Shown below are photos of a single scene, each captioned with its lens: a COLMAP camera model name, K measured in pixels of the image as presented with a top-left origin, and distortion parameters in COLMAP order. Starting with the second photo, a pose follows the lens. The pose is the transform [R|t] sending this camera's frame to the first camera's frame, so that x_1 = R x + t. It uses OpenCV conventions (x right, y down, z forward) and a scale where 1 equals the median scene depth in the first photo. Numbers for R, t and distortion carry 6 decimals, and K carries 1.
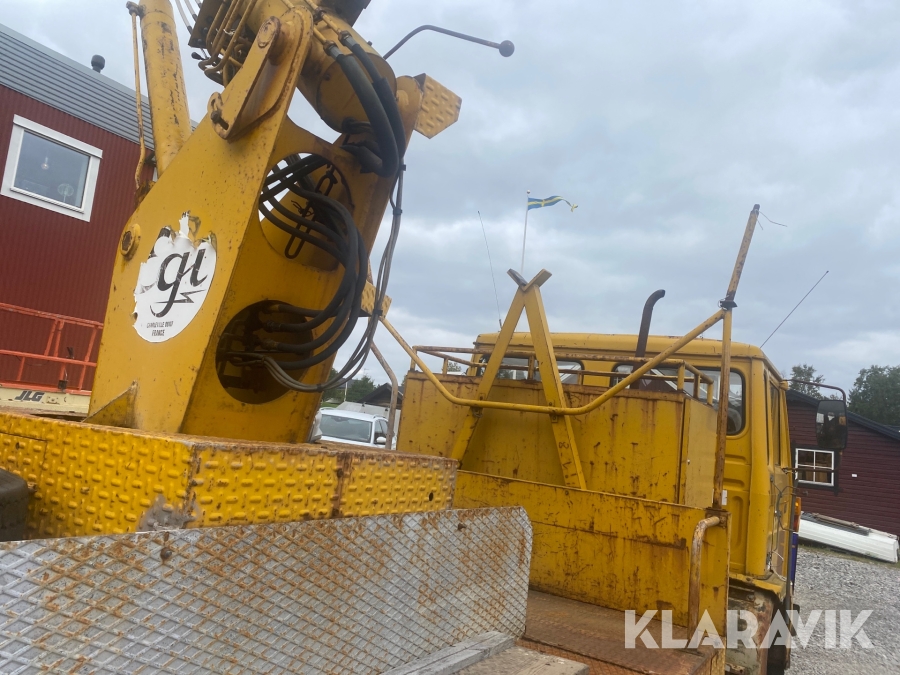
lens RADIAL K [[690.4, 0, 451.0], [0, 690.4, 323.3], [0, 0, 1]] dist [0.028351, 0.002065]
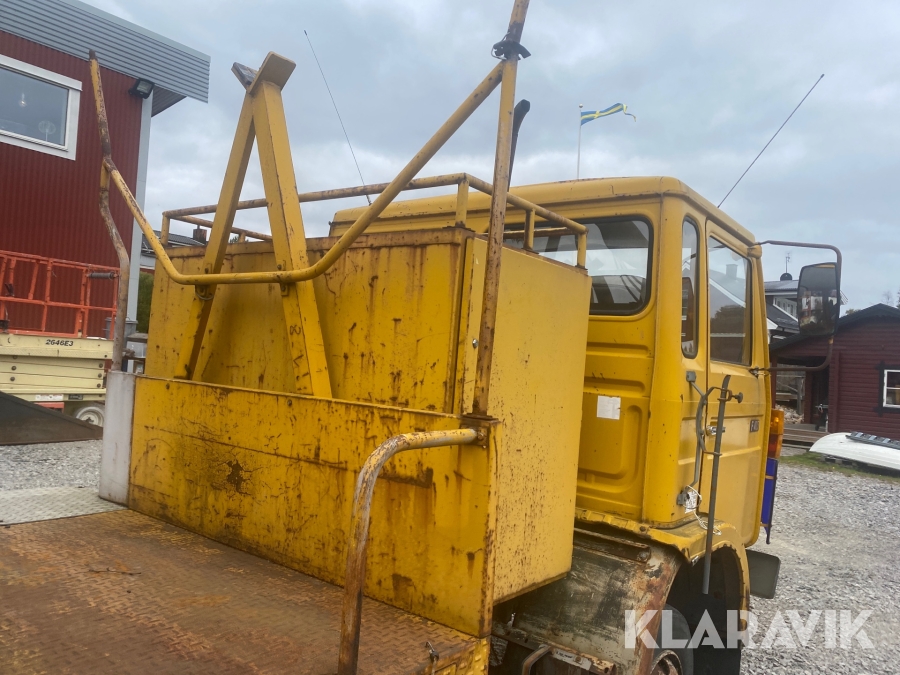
lens RADIAL K [[698.3, 0, 439.0], [0, 698.3, 335.1], [0, 0, 1]] dist [0.122364, -0.219227]
pose [[0.990999, -0.046878, -0.125391, 0.381852], [0.059059, 0.993699, 0.095260, 0.131596], [0.120135, -0.101808, 0.987523, 0.397443]]
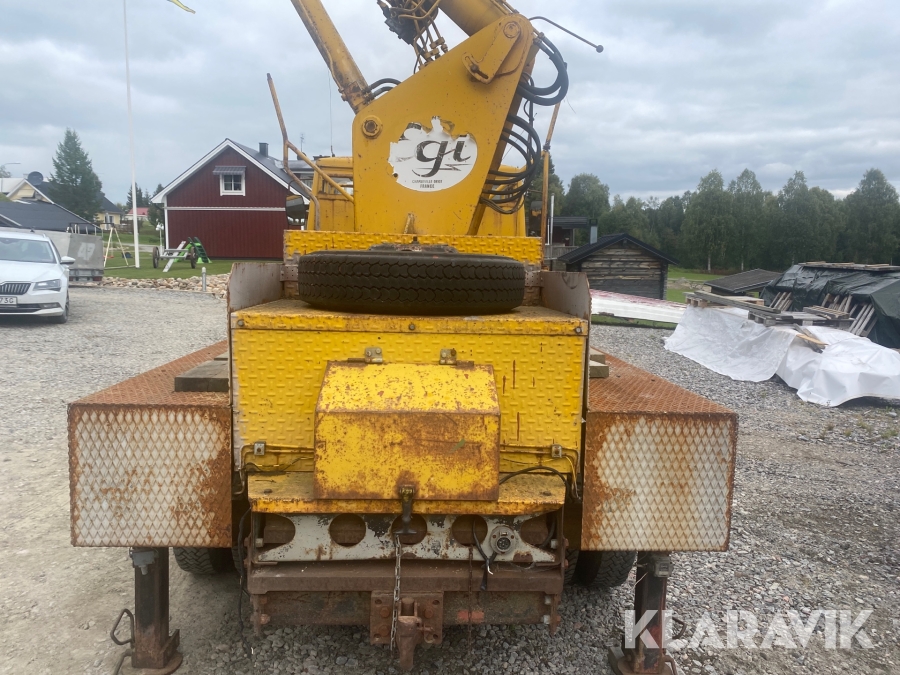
lens RADIAL K [[698.3, 0, 439.0], [0, 698.3, 335.1], [0, 0, 1]] dist [0.122364, -0.219227]
pose [[0.812801, -0.150209, 0.562842, -0.849160], [-0.022445, 0.957392, 0.287918, -0.081869], [-0.582108, -0.246653, 0.774798, -0.323156]]
